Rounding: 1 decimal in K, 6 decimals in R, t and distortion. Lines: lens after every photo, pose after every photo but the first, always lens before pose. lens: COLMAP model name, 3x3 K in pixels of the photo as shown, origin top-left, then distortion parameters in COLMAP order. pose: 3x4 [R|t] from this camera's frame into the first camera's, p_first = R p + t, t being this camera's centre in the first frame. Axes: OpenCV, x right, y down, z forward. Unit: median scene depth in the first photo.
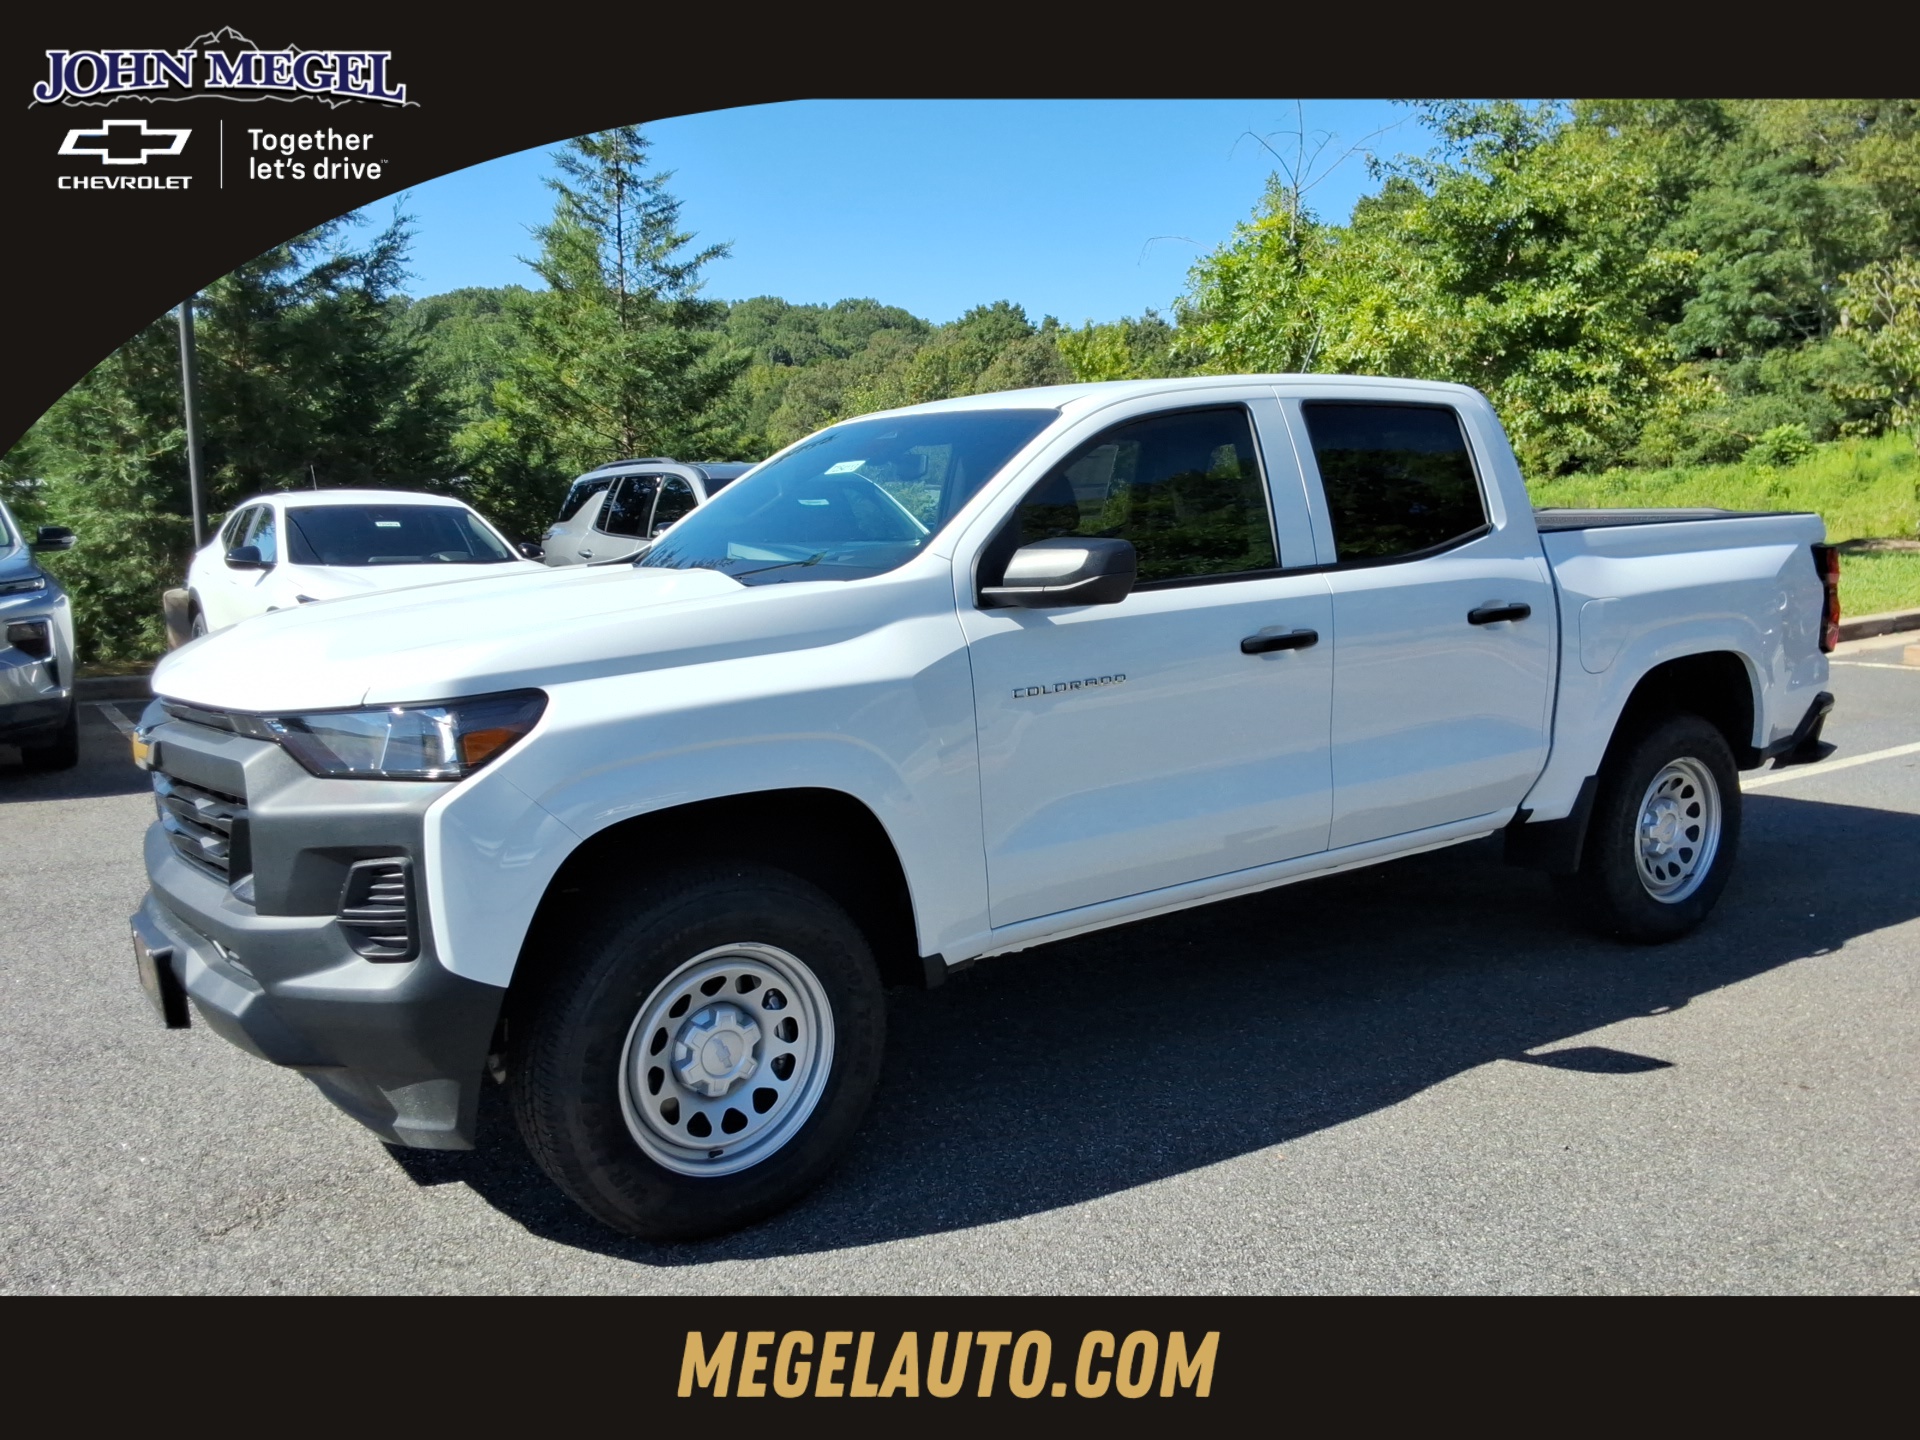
lens RADIAL K [[1560.9, 0, 973.1], [0, 1560.9, 722.8], [0, 0, 1]] dist [0.134384, -0.226209]
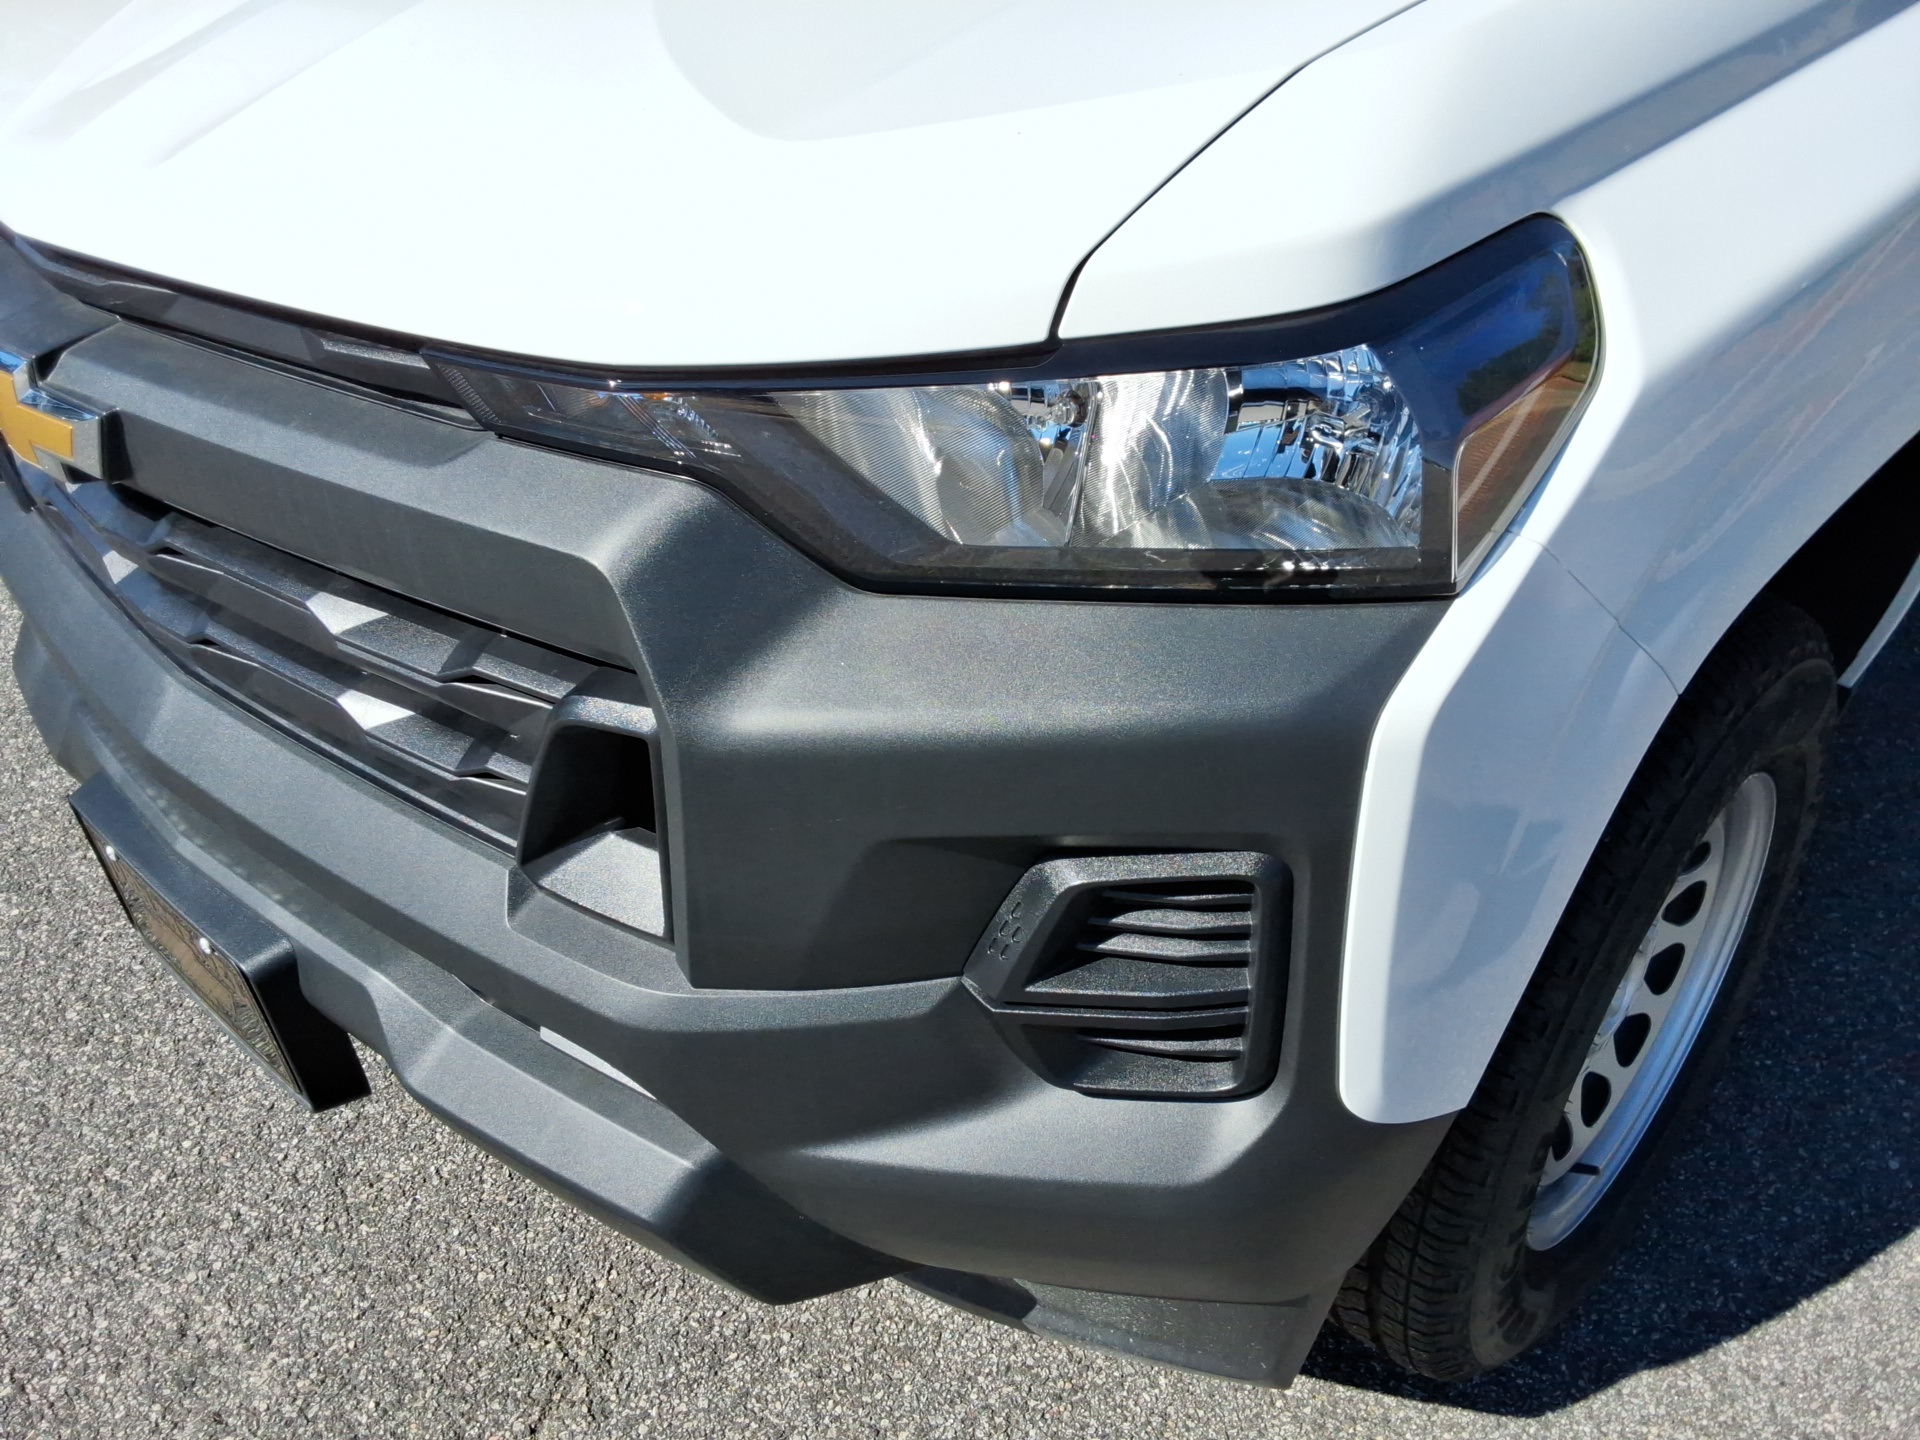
lens RADIAL K [[1553.6, 0, 956.4], [0, 1553.6, 749.2], [0, 0, 1]] dist [0.102348, -0.168753]
pose [[0.978812, -0.121778, 0.164610, -0.318259], [0.038175, 0.898357, 0.437604, -0.045699], [-0.201169, -0.422048, 0.883972, 0.517921]]
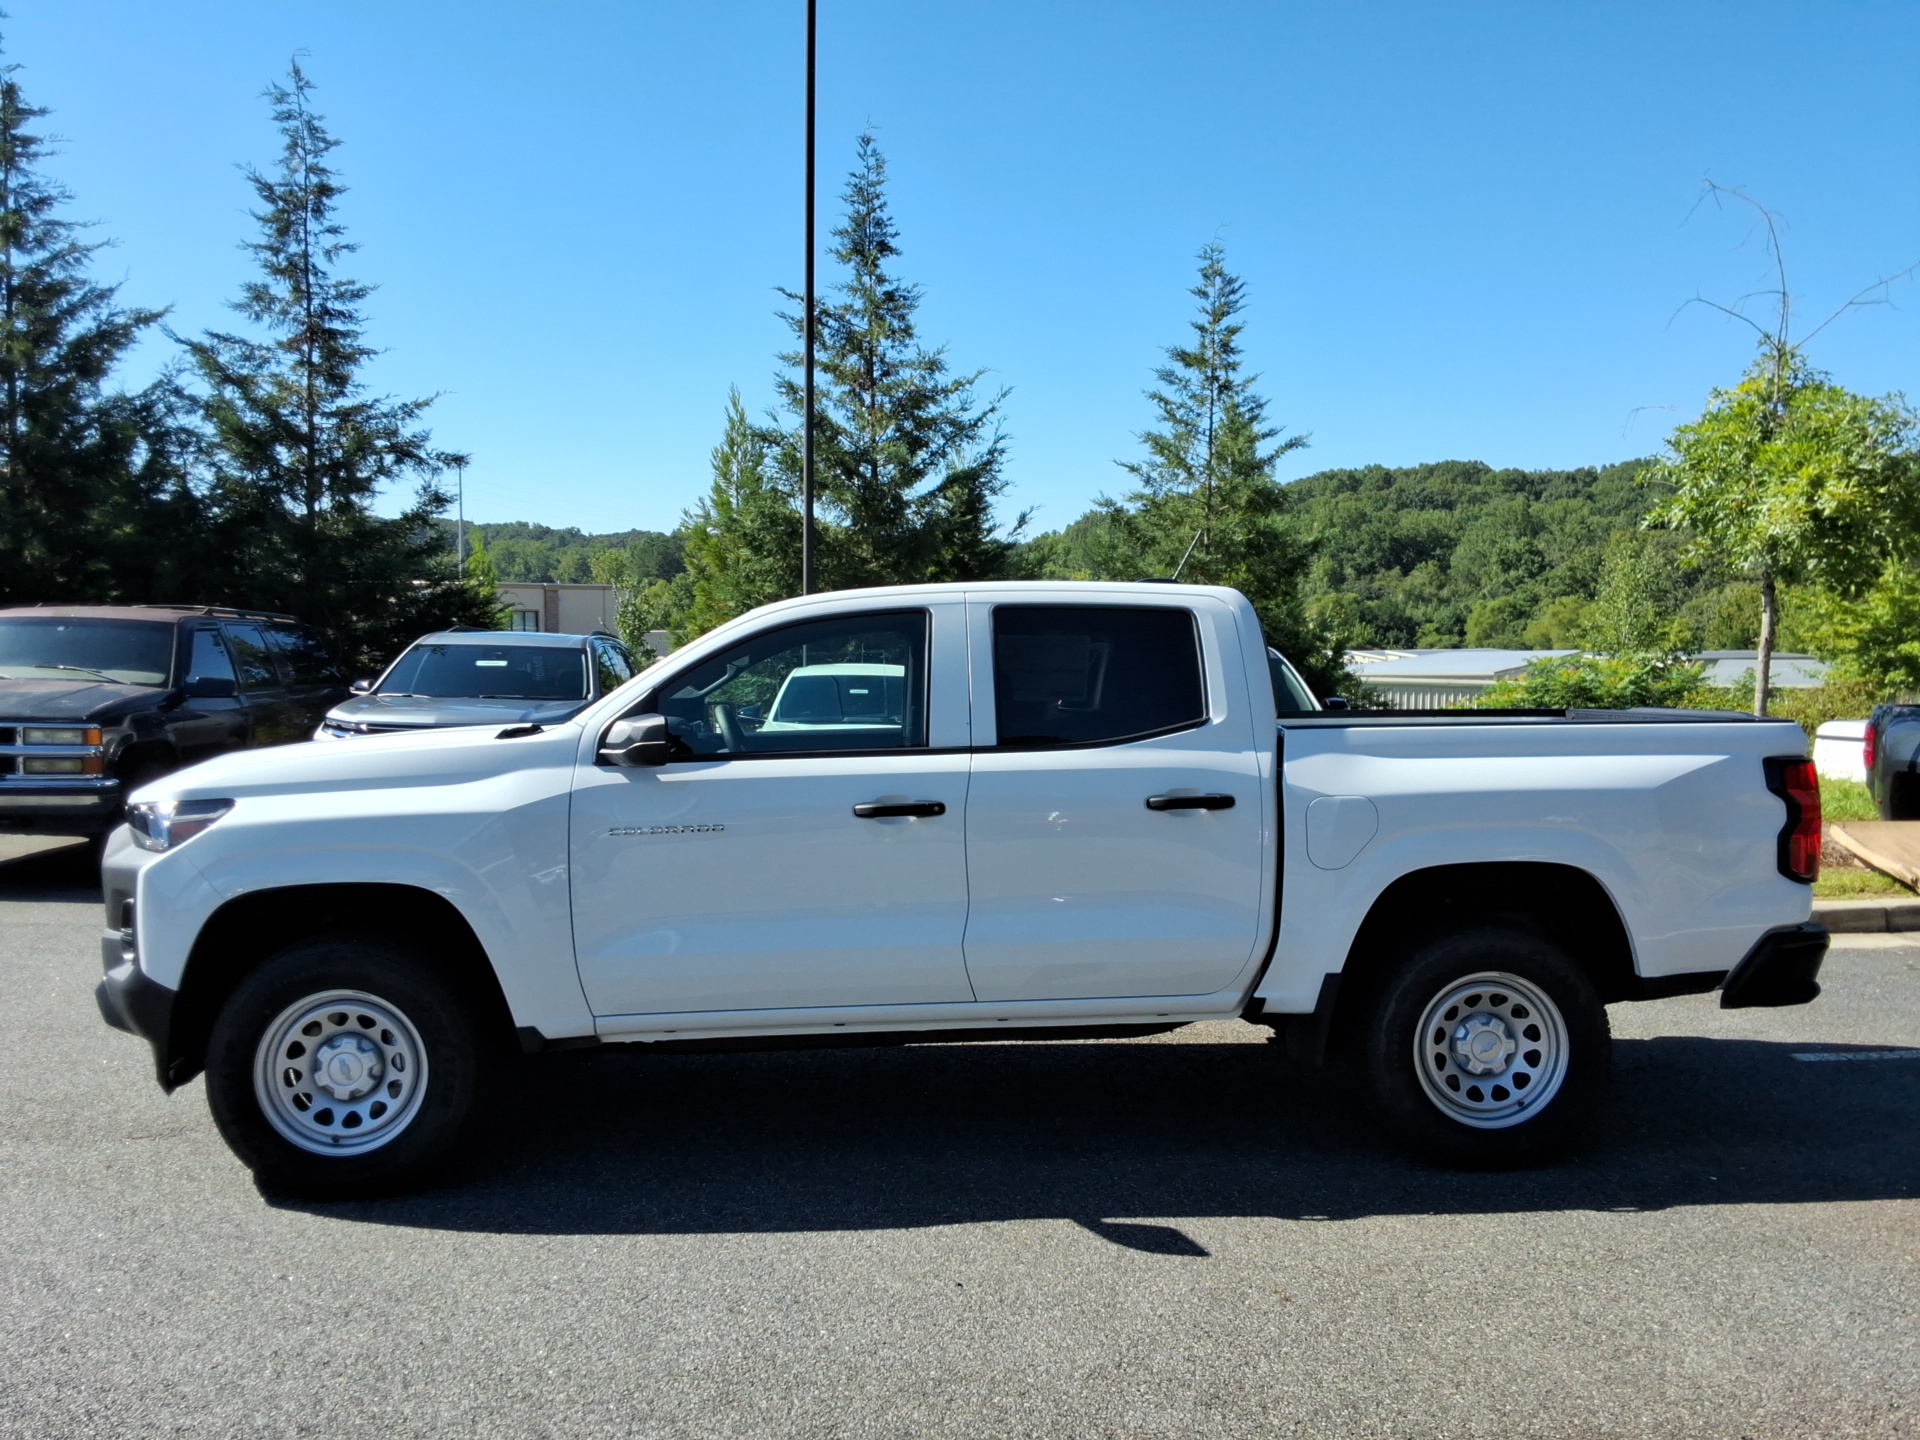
lens RADIAL K [[1560.9, 0, 973.1], [0, 1560.9, 722.8], [0, 0, 1]] dist [0.134384, -0.226209]
pose [[0.859867, 0.037466, -0.509142, 0.804681], [-0.091047, 0.992569, -0.080725, -0.025905], [0.502334, 0.115768, 0.856889, 0.022703]]
